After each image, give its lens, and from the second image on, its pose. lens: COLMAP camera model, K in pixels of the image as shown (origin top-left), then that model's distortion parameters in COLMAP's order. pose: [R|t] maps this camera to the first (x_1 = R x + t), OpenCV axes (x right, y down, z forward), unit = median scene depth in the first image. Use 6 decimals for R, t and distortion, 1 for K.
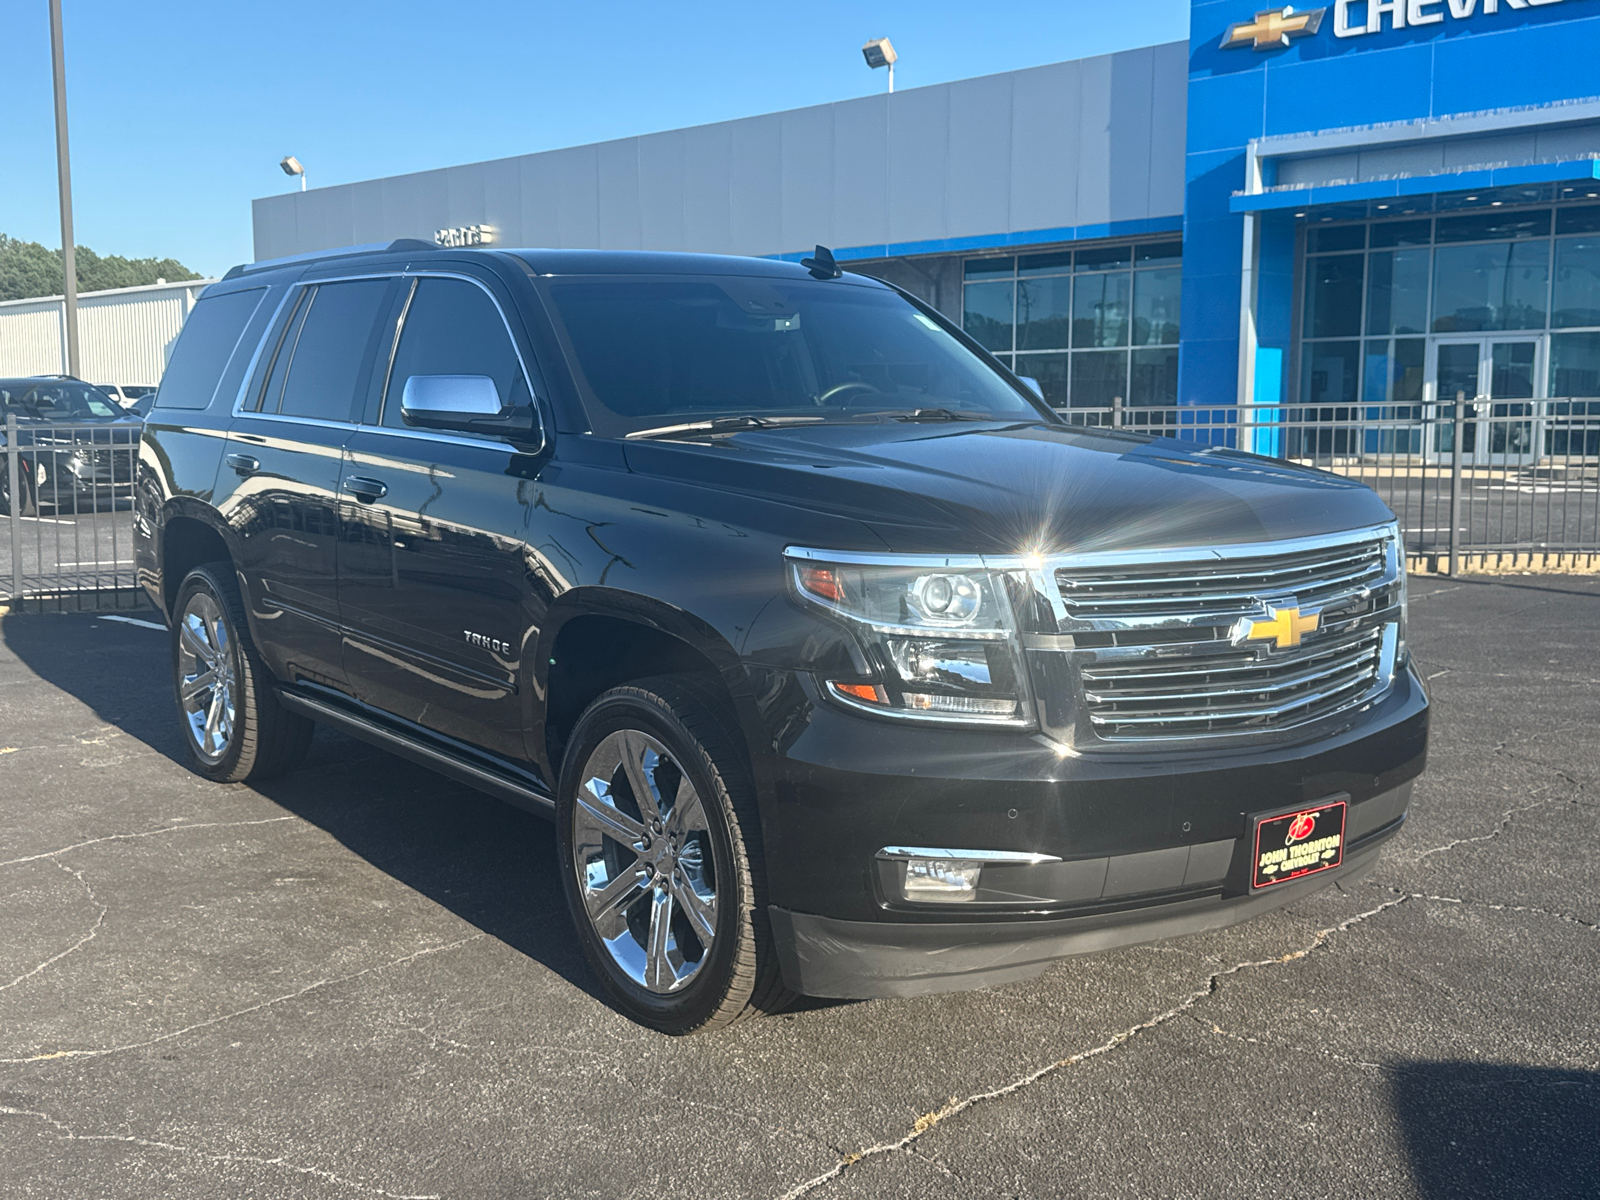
lens RADIAL K [[1596.9, 0, 803.1], [0, 1596.9, 591.7], [0, 0, 1]] dist [0.012211, 0.000000]
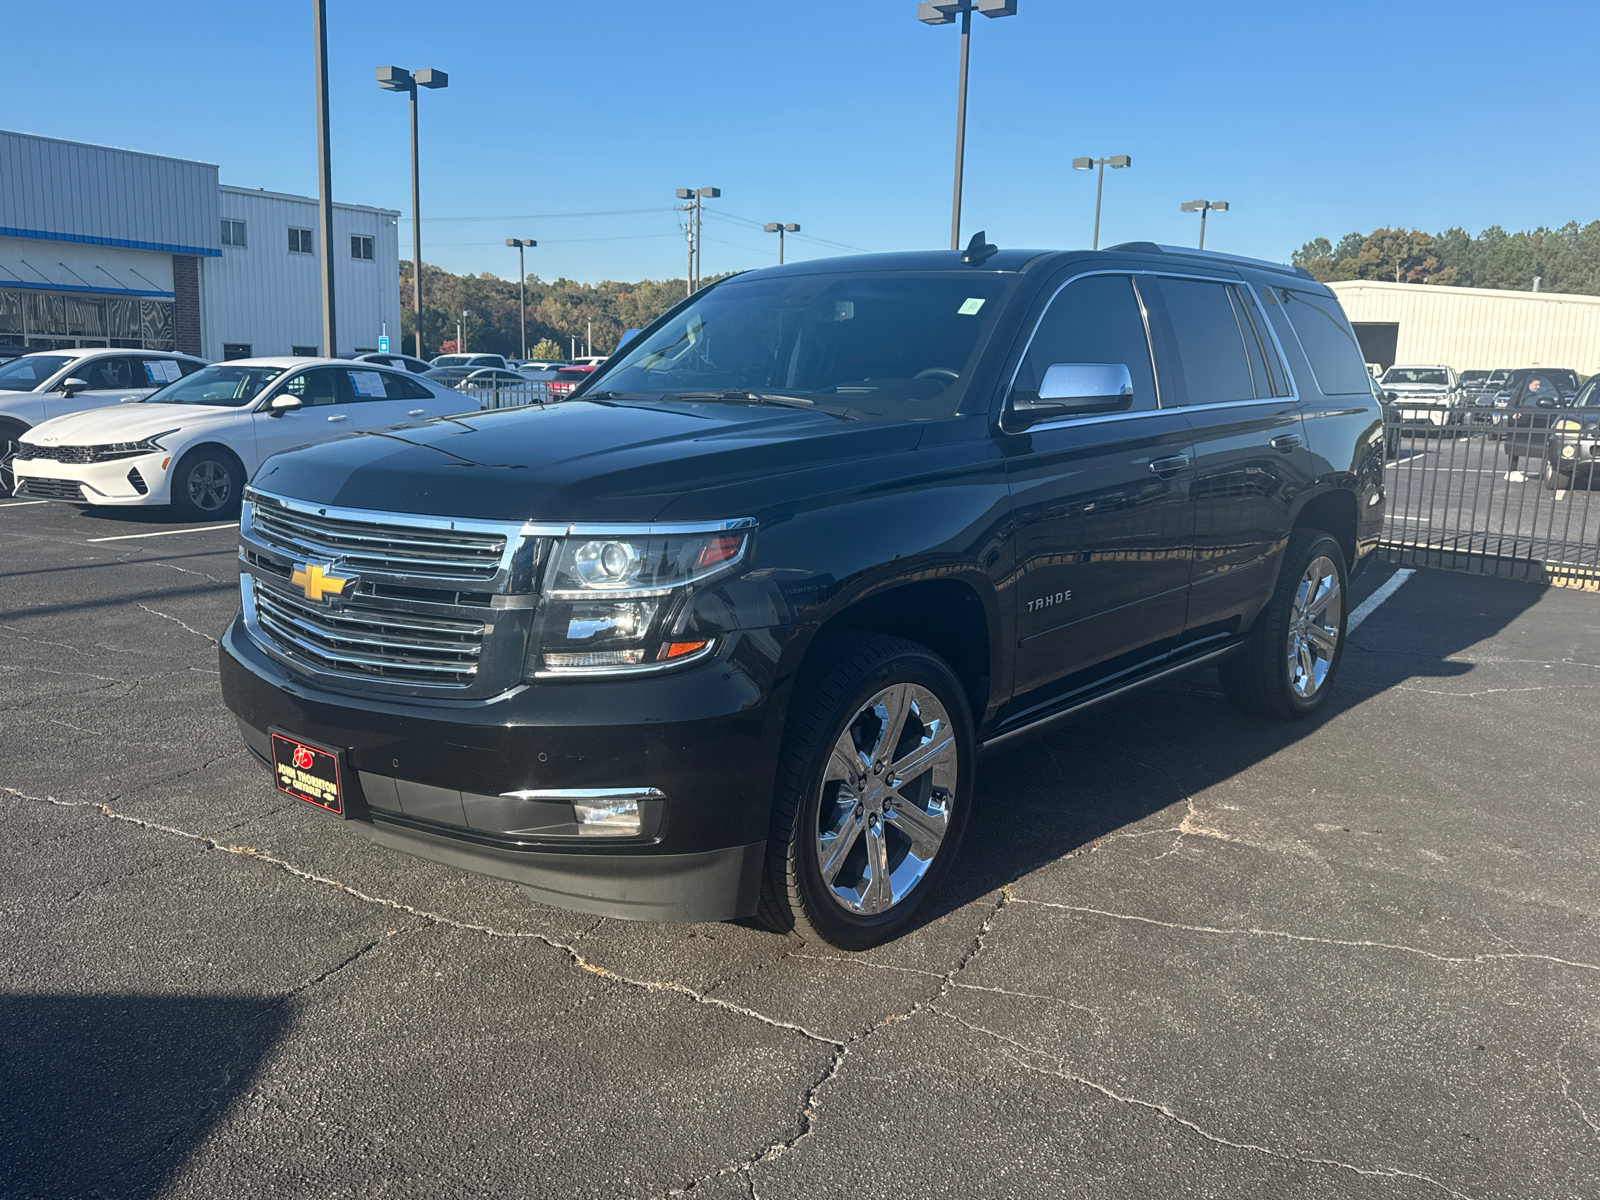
lens RADIAL K [[1293.4, 0, 809.8], [0, 1293.4, 606.0], [0, 0, 1]] dist [0.011620, -0.006164]
pose [[0.243970, 0.174570, -0.953941, 1.261455], [-0.128506, 0.980810, 0.146622, -0.140022], [0.961231, 0.086816, 0.261721, 1.097880]]
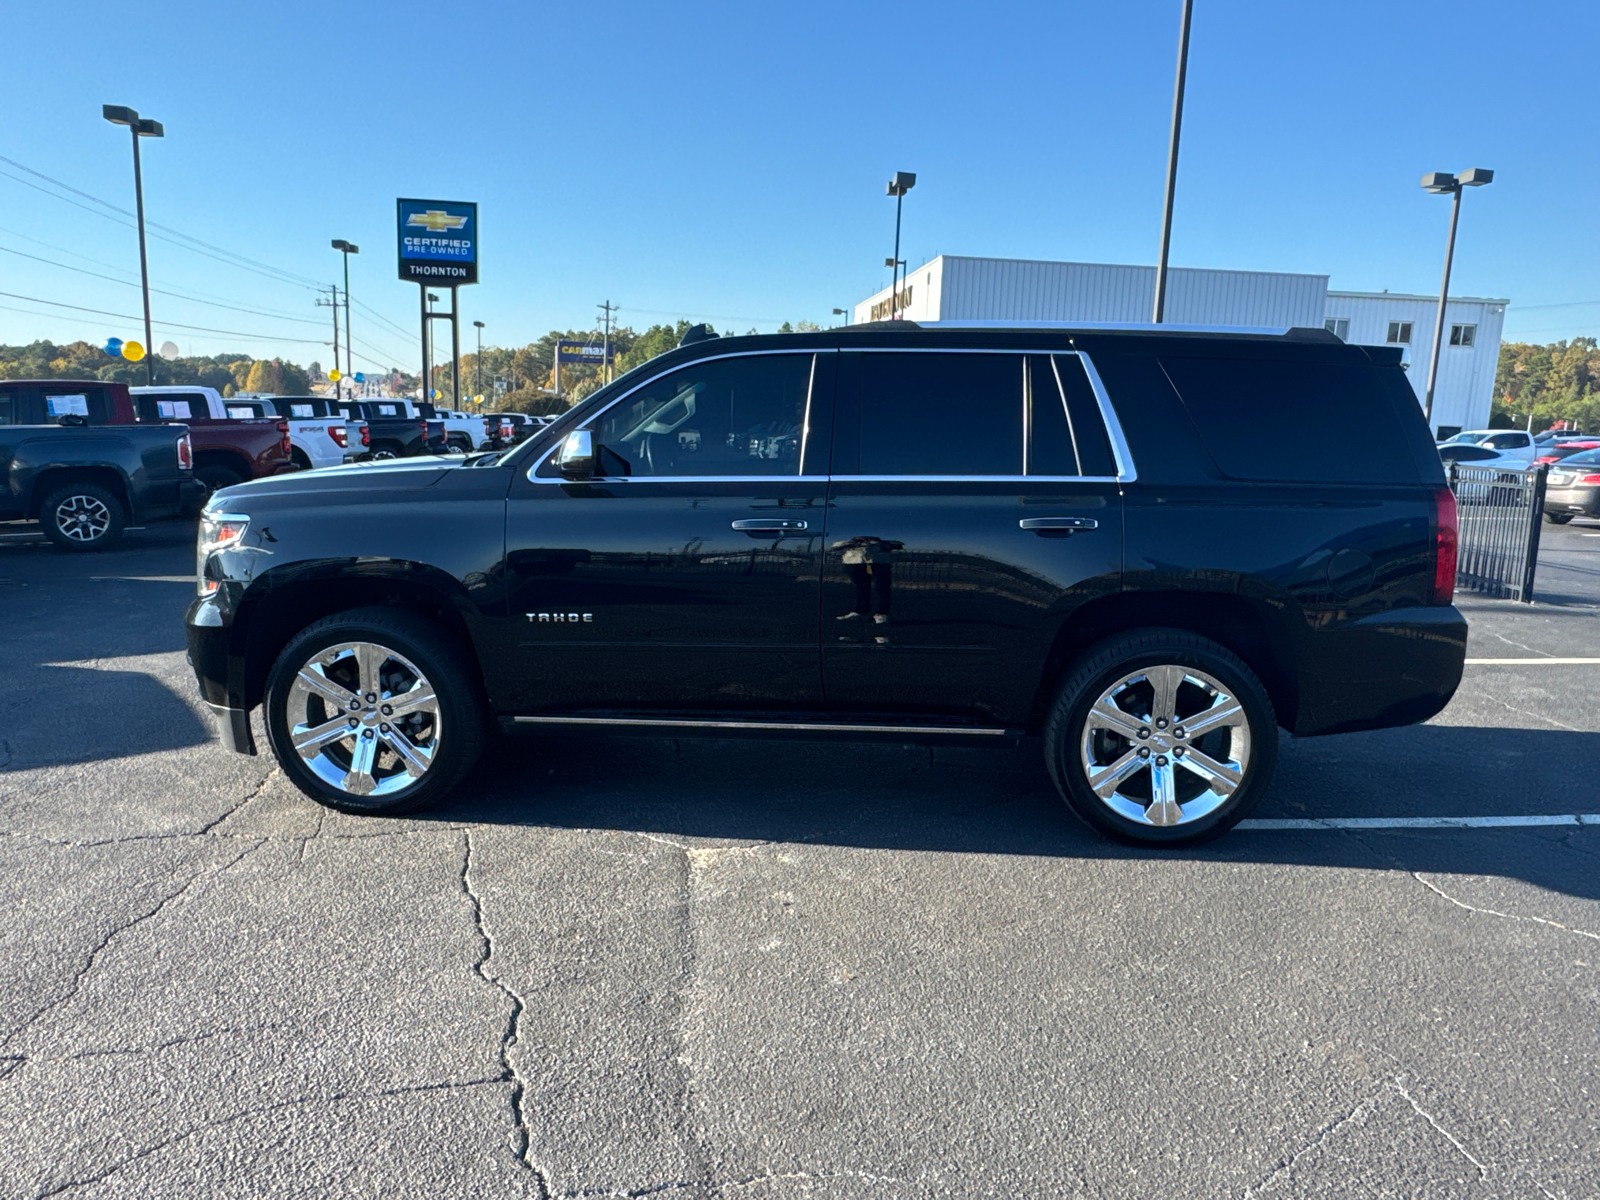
lens RADIAL K [[1068.8, 0, 799.3], [0, 1068.8, 597.1], [0, 0, 1]] dist [0.010649, 0.006255]
pose [[-0.606844, 0.108797, -0.787340, 1.012155], [-0.123781, 0.965565, 0.228830, -0.336366], [0.785124, 0.236322, -0.572480, 2.467315]]
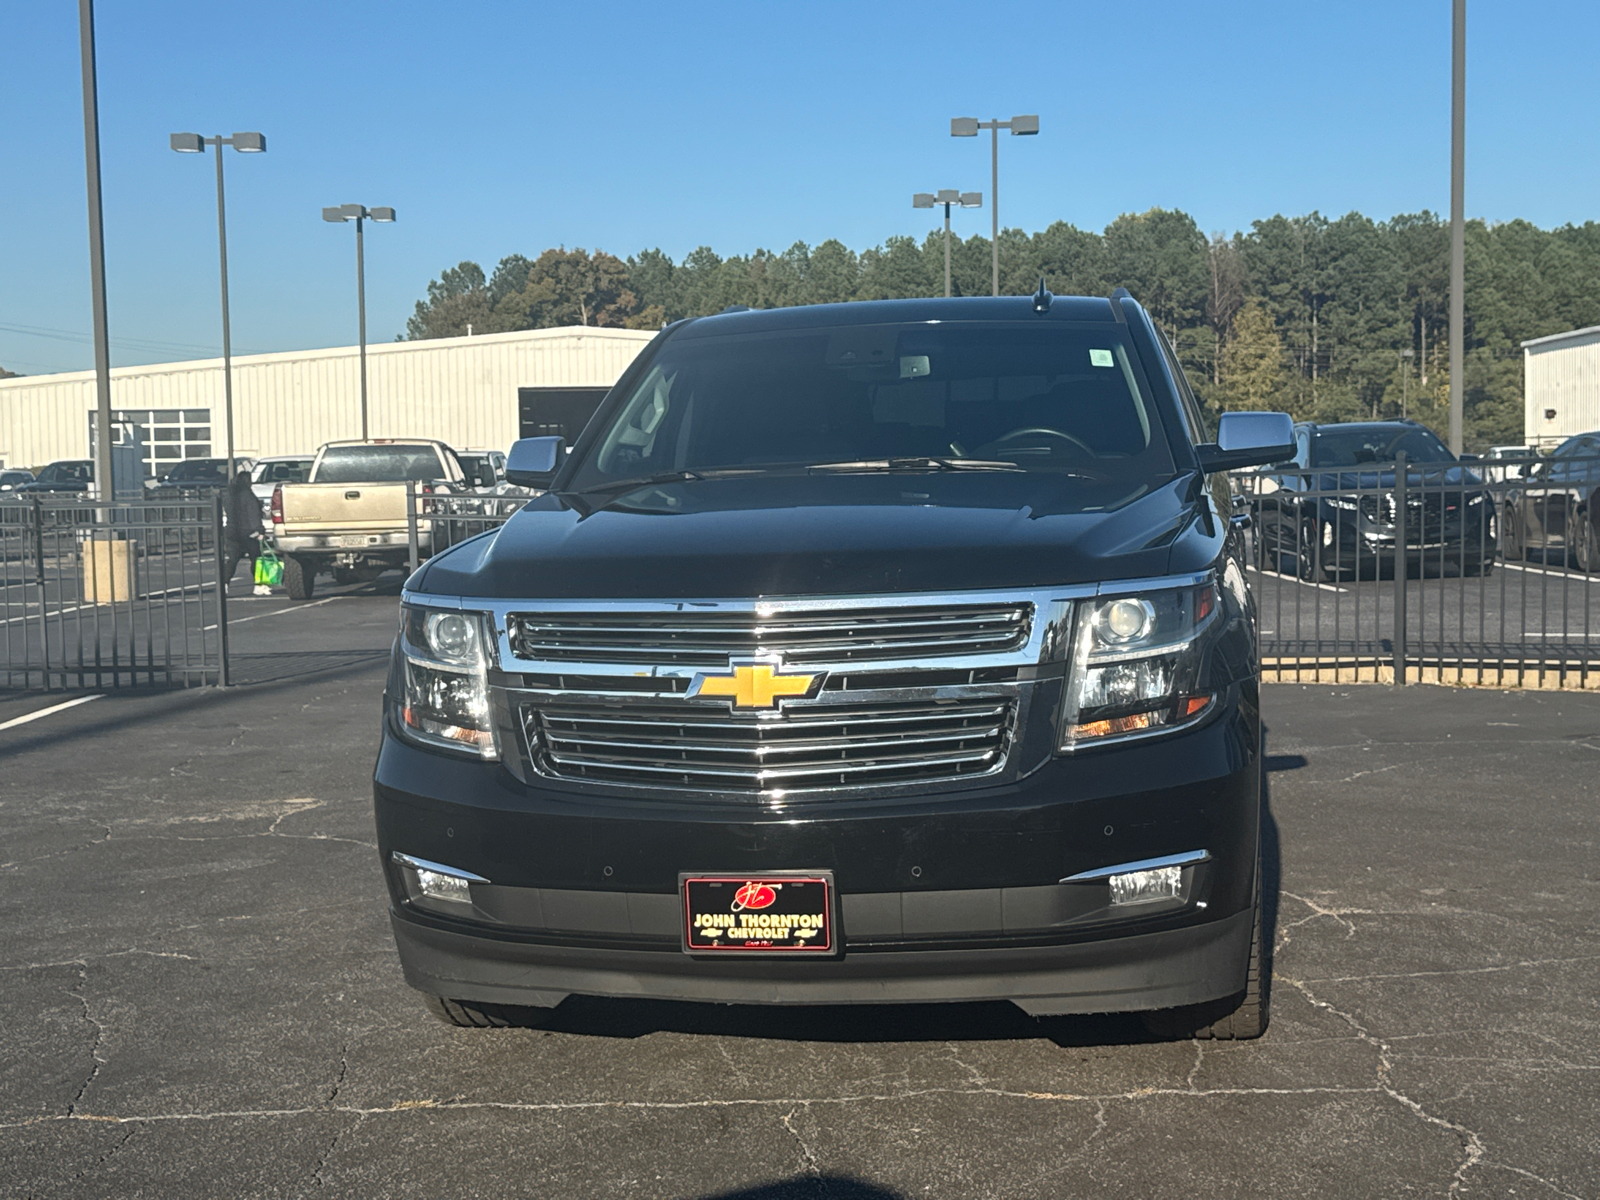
lens RADIAL K [[2147.4, 0, 788.7], [0, 2147.4, 609.1], [0, 0, 1]] dist [0.124397, 0.000000]
pose [[0.683036, 0.025479, -0.729940, 1.264430], [-0.053883, 0.998426, -0.015570, -0.005345], [0.728394, 0.049966, 0.683334, 0.125532]]
